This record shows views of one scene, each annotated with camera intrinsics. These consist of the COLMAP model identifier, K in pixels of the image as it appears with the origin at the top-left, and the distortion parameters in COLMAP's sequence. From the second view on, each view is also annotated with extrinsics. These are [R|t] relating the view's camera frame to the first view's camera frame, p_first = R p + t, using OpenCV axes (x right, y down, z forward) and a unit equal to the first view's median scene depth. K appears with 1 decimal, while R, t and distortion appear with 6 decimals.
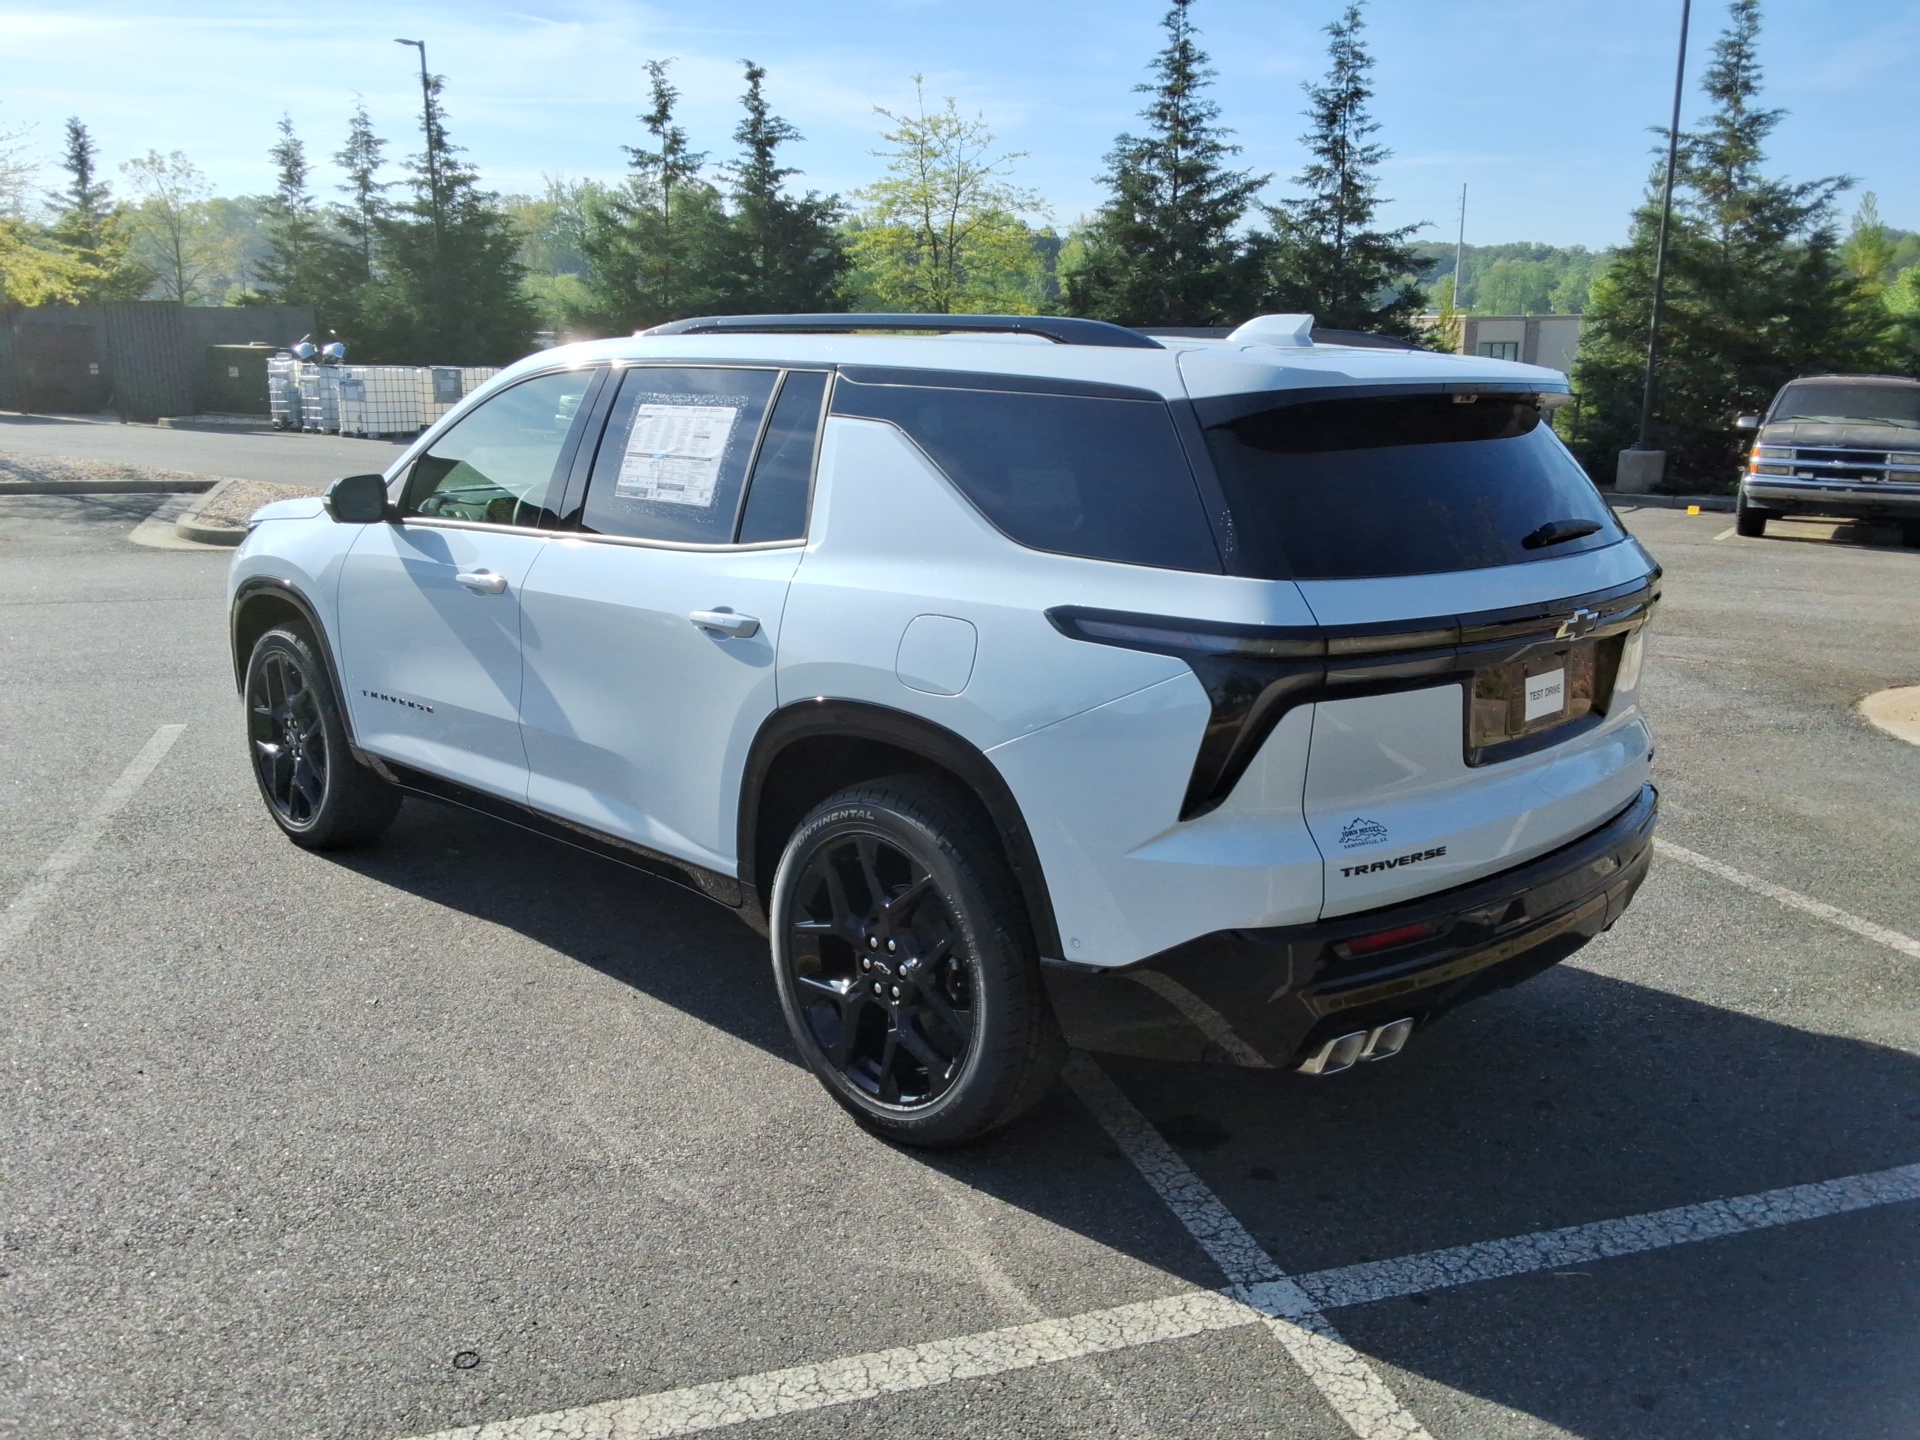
lens RADIAL K [[1547.6, 0, 979.0], [0, 1547.6, 708.5], [0, 0, 1]] dist [0.109973, -0.171913]
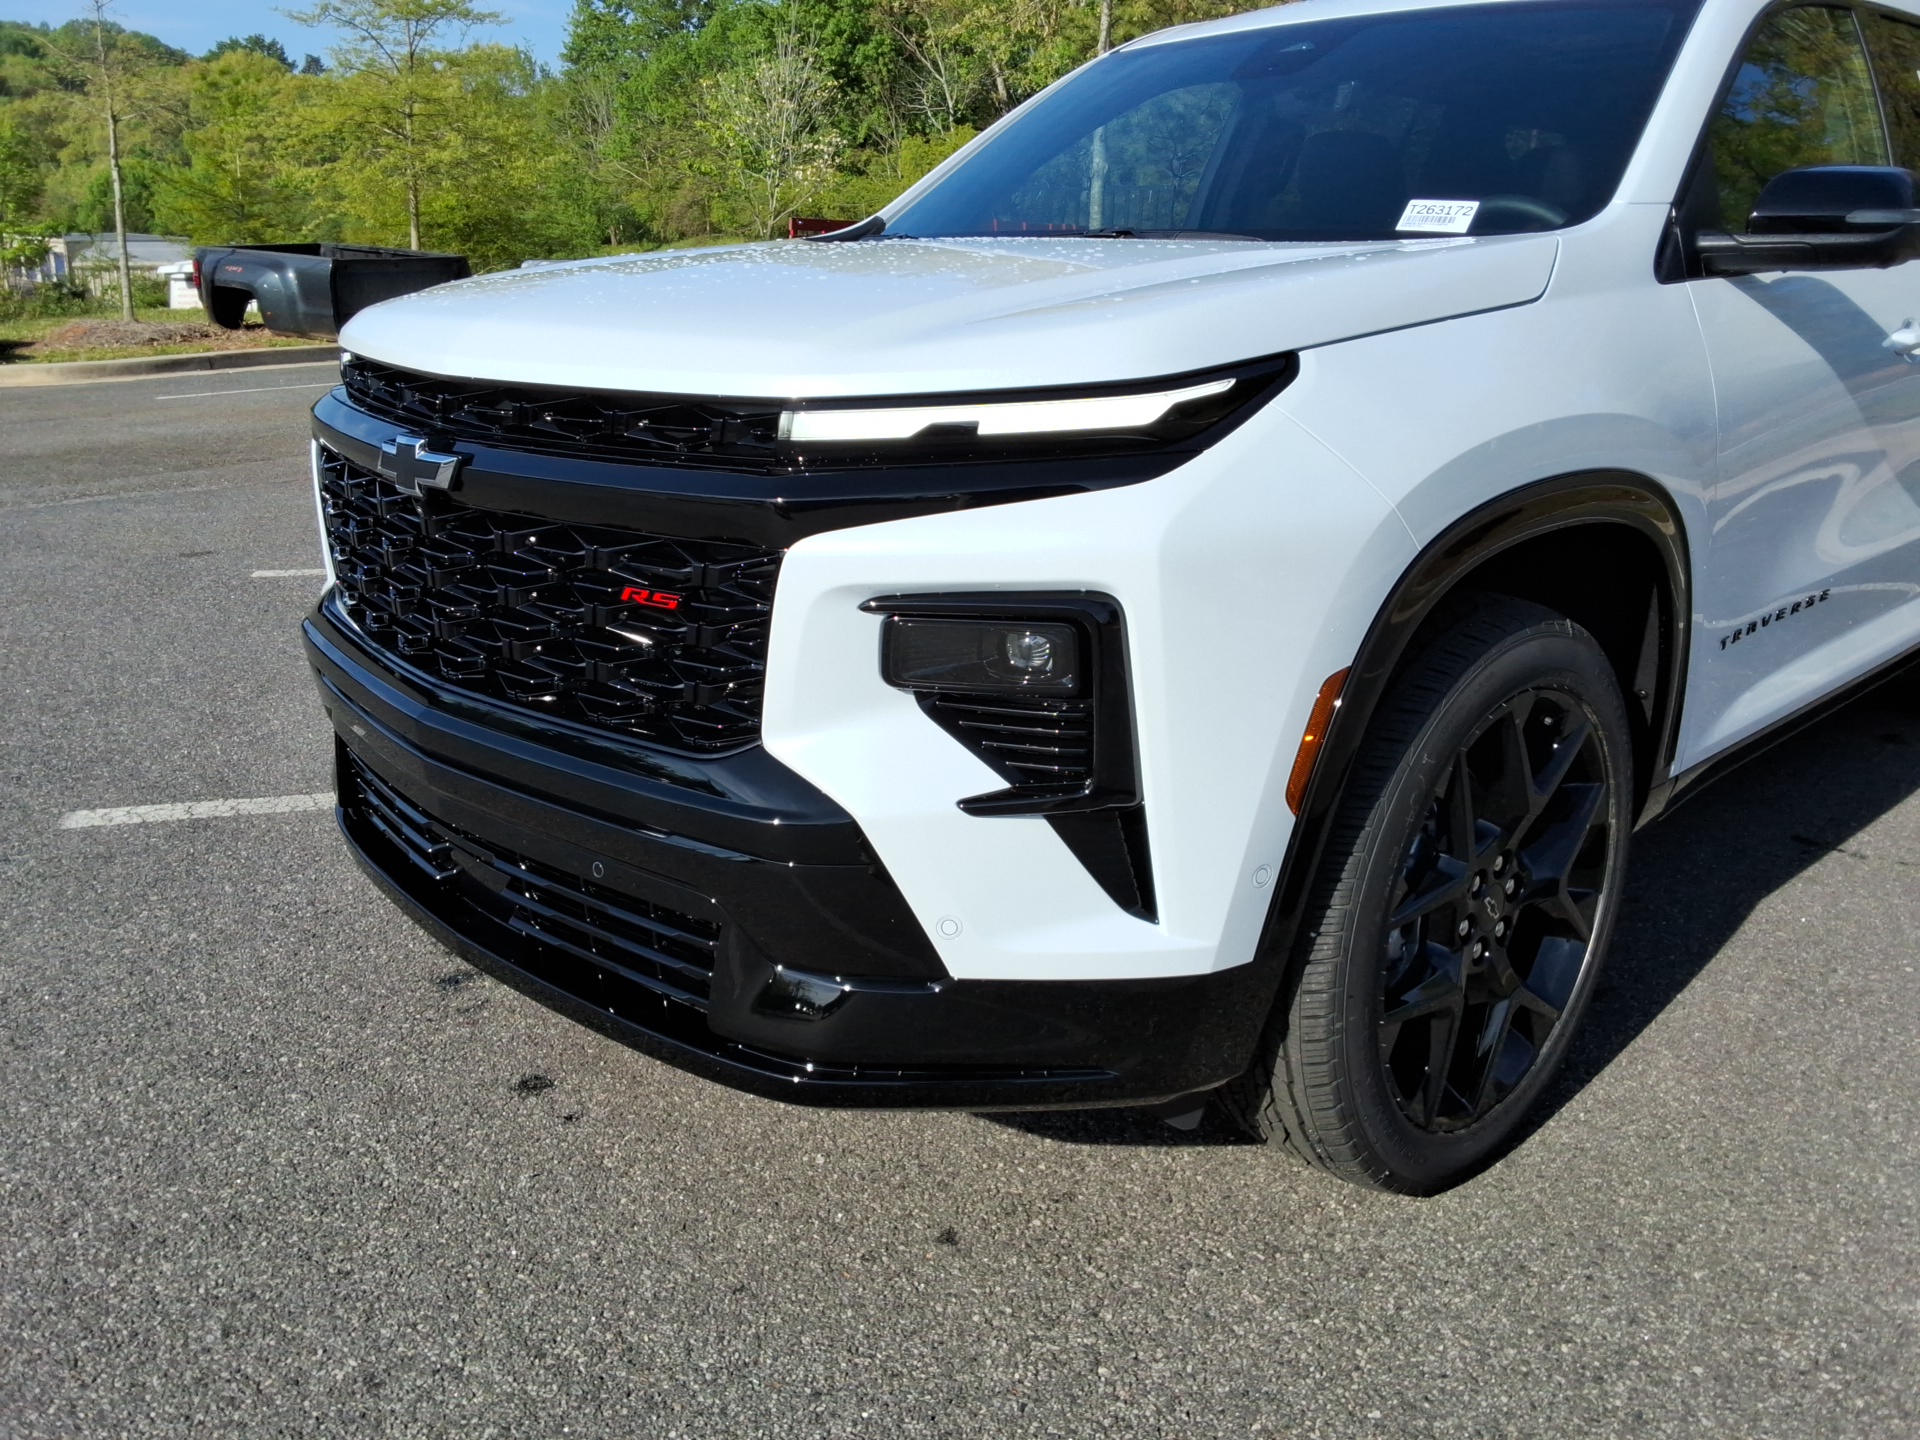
lens RADIAL K [[1553.4, 0, 974.6], [0, 1553.4, 698.7], [0, 0, 1]] dist [0.071503, -0.094421]
pose [[0.024055, -0.282997, 0.958819, -0.157496], [0.199798, 0.941108, 0.272757, -0.030927], [-0.979542, 0.185009, 0.079180, 0.216621]]
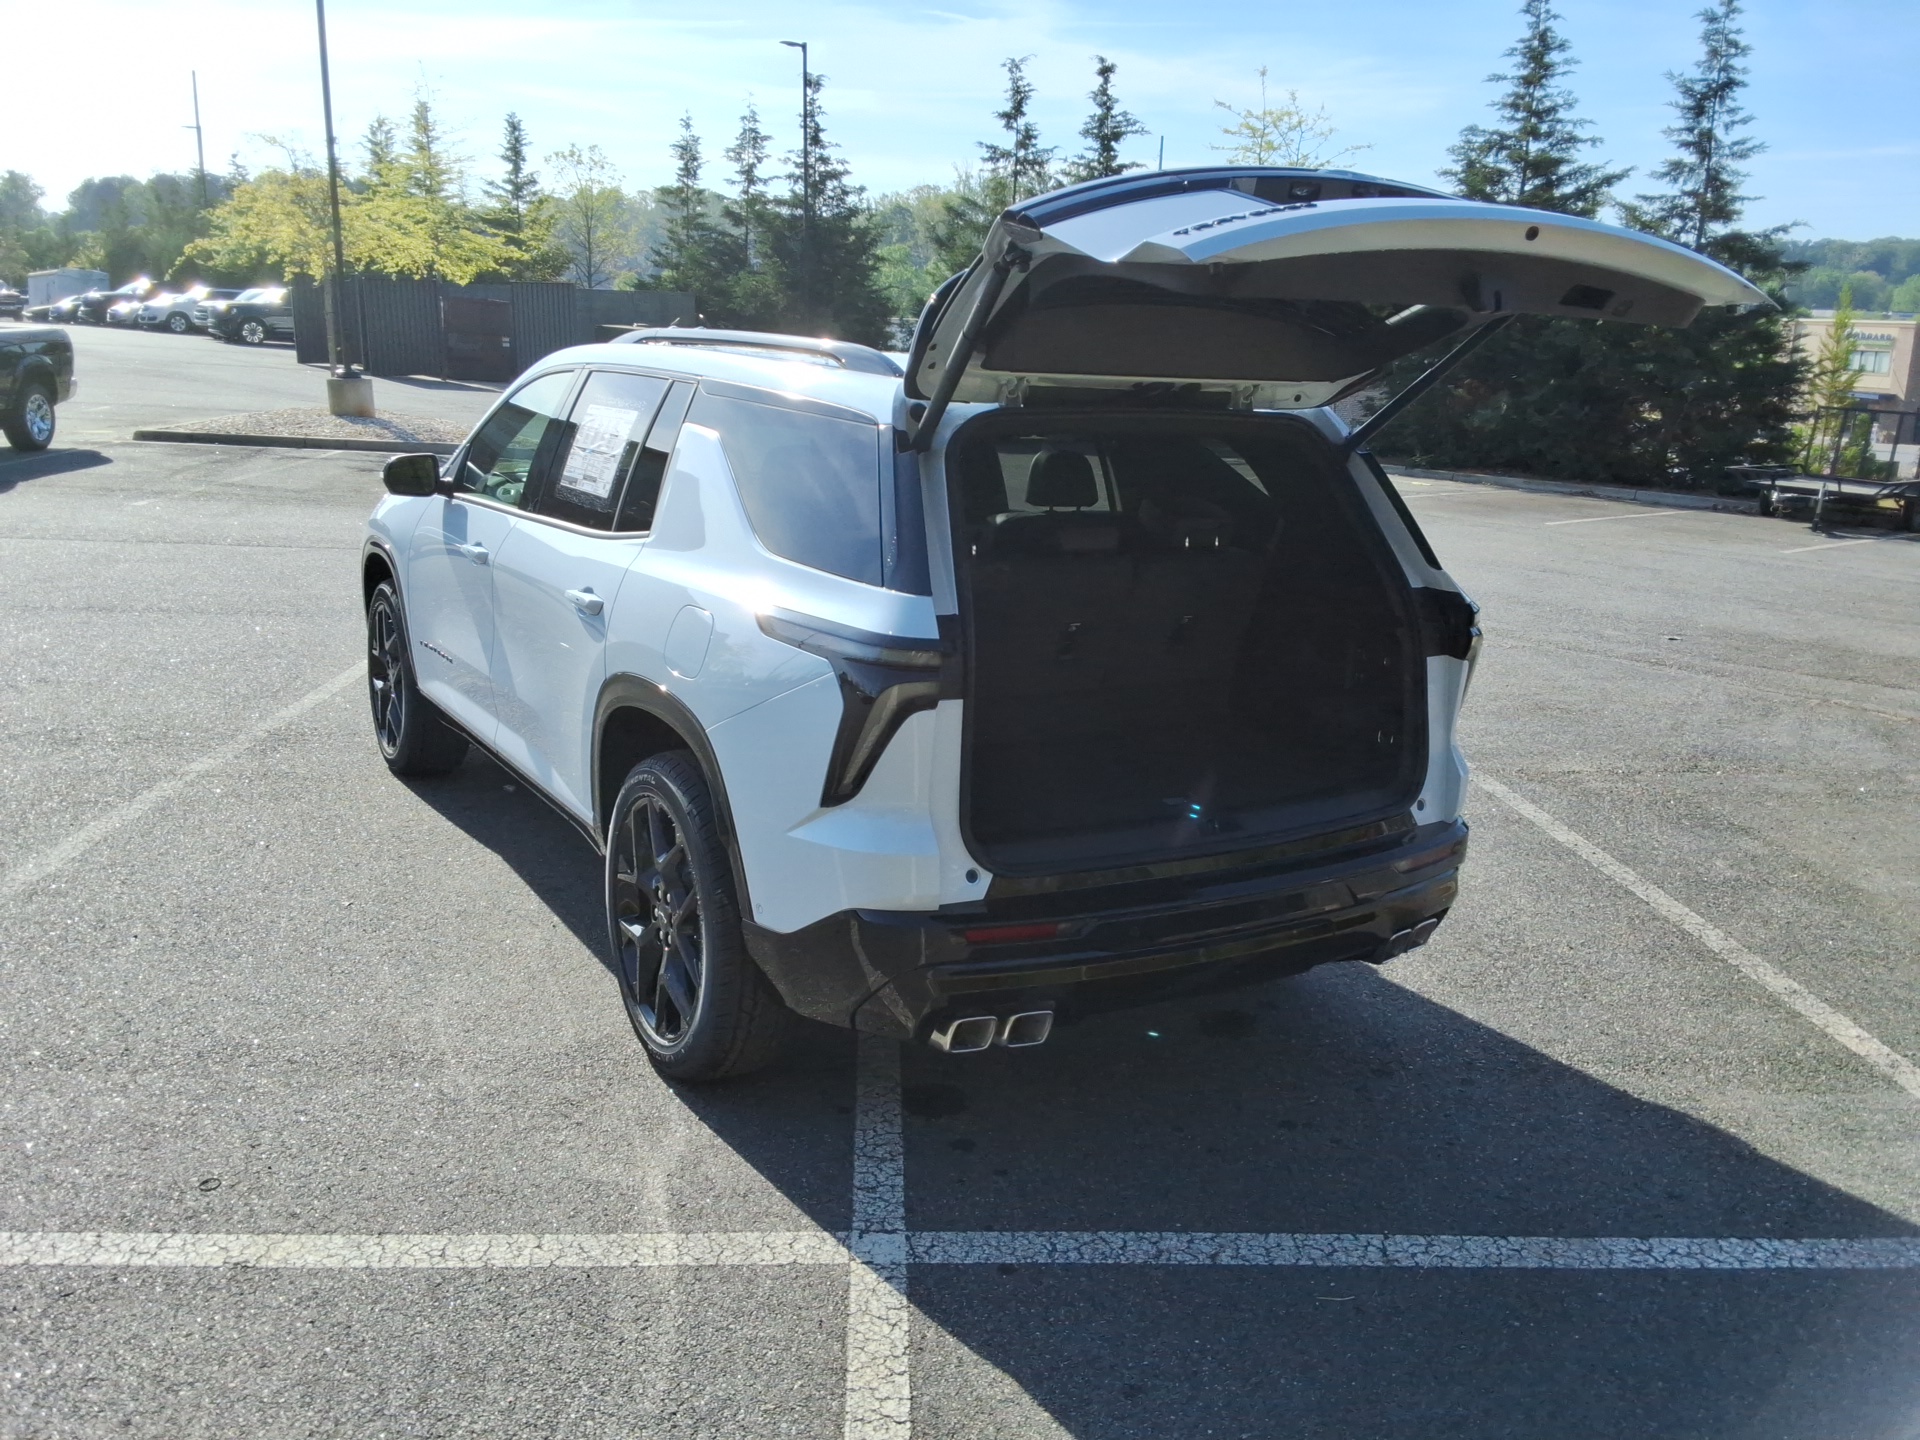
lens RADIAL K [[1547.6, 0, 979.0], [0, 1547.6, 708.5], [0, 0, 1]] dist [0.109973, -0.171913]
pose [[0.969928, 0.081910, -0.229193, 0.050148], [-0.080394, 0.996635, 0.015960, -0.002406], [0.229729, 0.002945, 0.973250, -0.005206]]
